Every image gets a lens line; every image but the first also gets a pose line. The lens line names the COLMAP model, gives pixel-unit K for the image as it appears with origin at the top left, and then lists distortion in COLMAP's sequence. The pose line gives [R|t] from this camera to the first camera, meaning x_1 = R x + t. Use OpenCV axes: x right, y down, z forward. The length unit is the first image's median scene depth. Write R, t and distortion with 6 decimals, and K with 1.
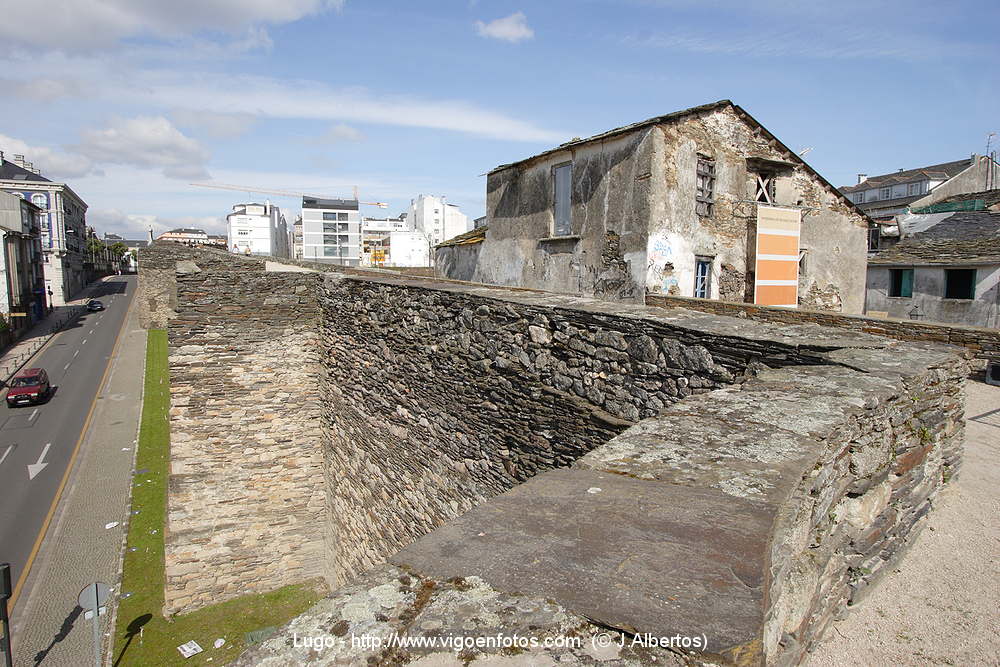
lens RADIAL K [[545.8, 0, 500.0], [0, 545.8, 333.5], [0, 0, 1]] dist [-0.013911, 0.001813]
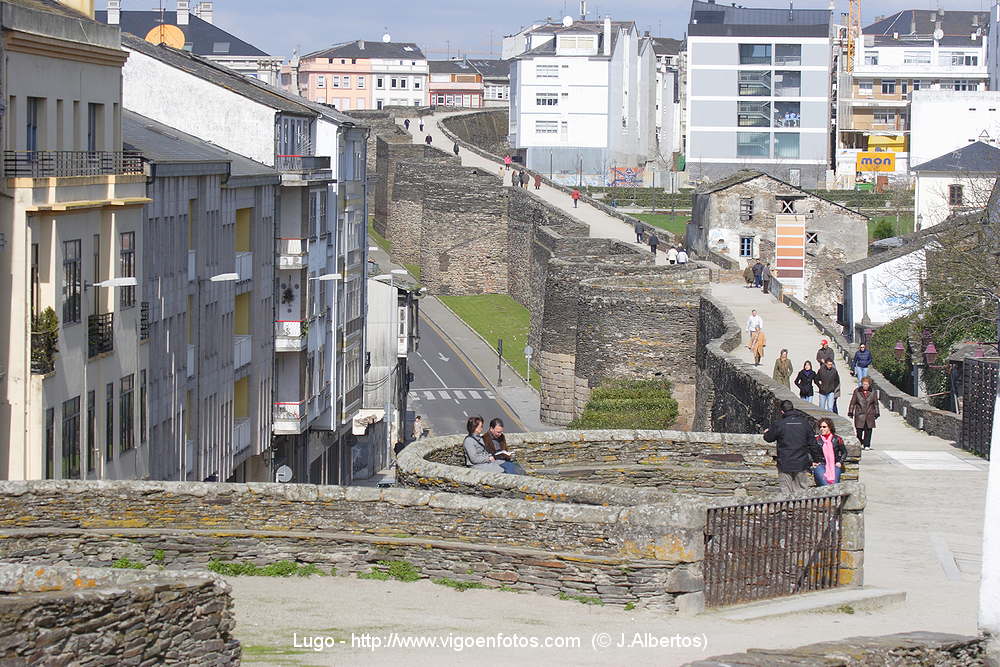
lens RADIAL K [[3678.8, 0, 500.0], [0, 3678.8, 333.5], [0, 0, 1]] dist [-0.054232, -1.100895]
pose [[0.908067, 0.028590, -0.417849, 1.225087], [-0.052264, 0.997604, -0.045322, 0.216446], [0.415552, 0.062994, 0.907385, -2.827250]]
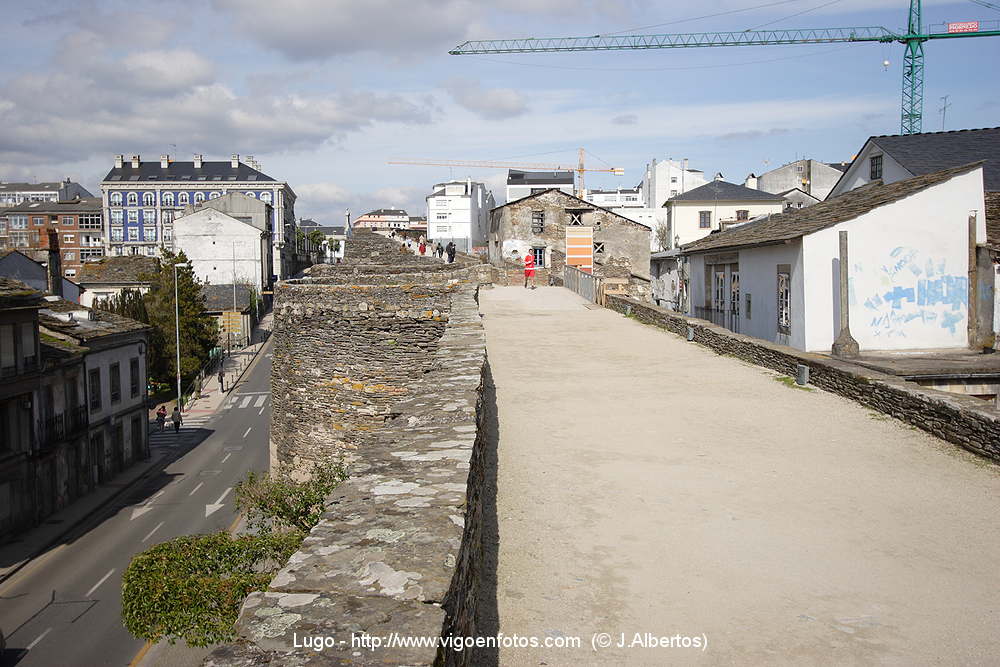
lens RADIAL K [[942.0, 0, 500.0], [0, 942.0, 333.5], [0, 0, 1]] dist [-0.001668, 0.015539]
pose [[0.920240, 0.016464, -0.391008, 0.383814], [-0.030811, 0.999061, -0.030447, 0.082635], [0.390140, 0.040066, 0.919883, -0.637189]]
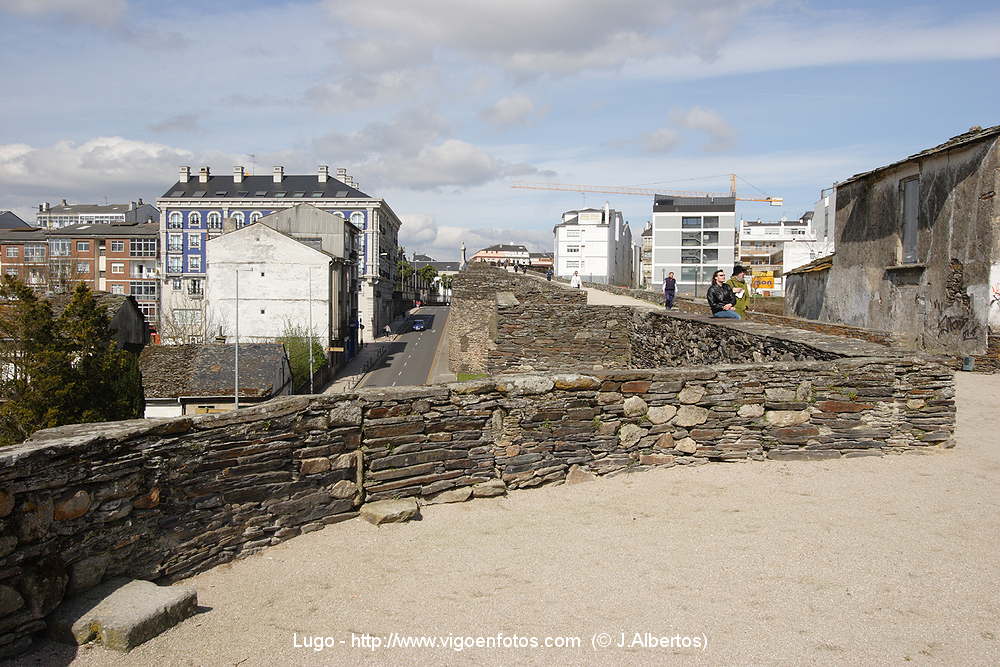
lens RADIAL K [[873.6, 0, 500.0], [0, 873.6, 333.5], [0, 0, 1]] dist [-0.002652, 0.002052]
pose [[0.867006, 0.021434, -0.497836, 0.047311], [-0.060516, 0.996209, -0.062499, 0.009048], [0.494609, 0.084314, 0.865016, -0.086790]]
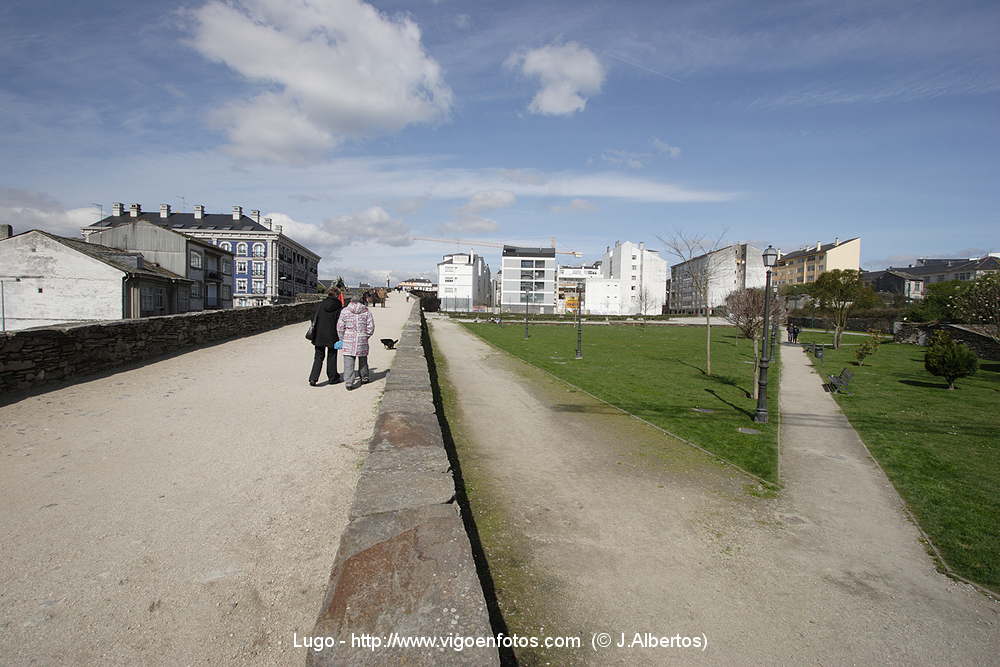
lens RADIAL K [[450.6, 0, 500.0], [0, 450.6, 333.5], [0, 0, 1]] dist [-0.015565, 0.000645]
pose [[0.932446, 0.031349, -0.359947, -0.103603], [-0.056395, 0.996647, -0.059290, -0.063202], [0.356882, 0.075584, 0.931087, 0.405946]]
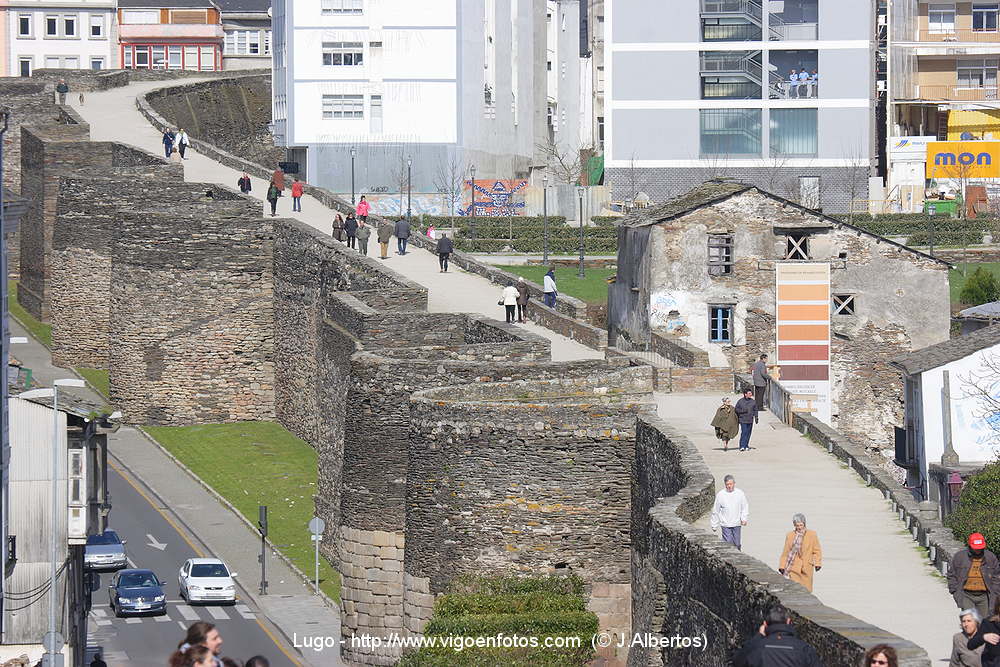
lens RADIAL K [[6875.3, 0, 500.0], [0, 6875.3, 333.5], [0, 0, 1]] dist [1.570339, 11.402044]
pose [[0.922268, 0.002342, -0.386545, 1.223209], [-0.031805, 0.997051, -0.069844, 0.216228], [0.385241, 0.076709, 0.919622, -2.822630]]
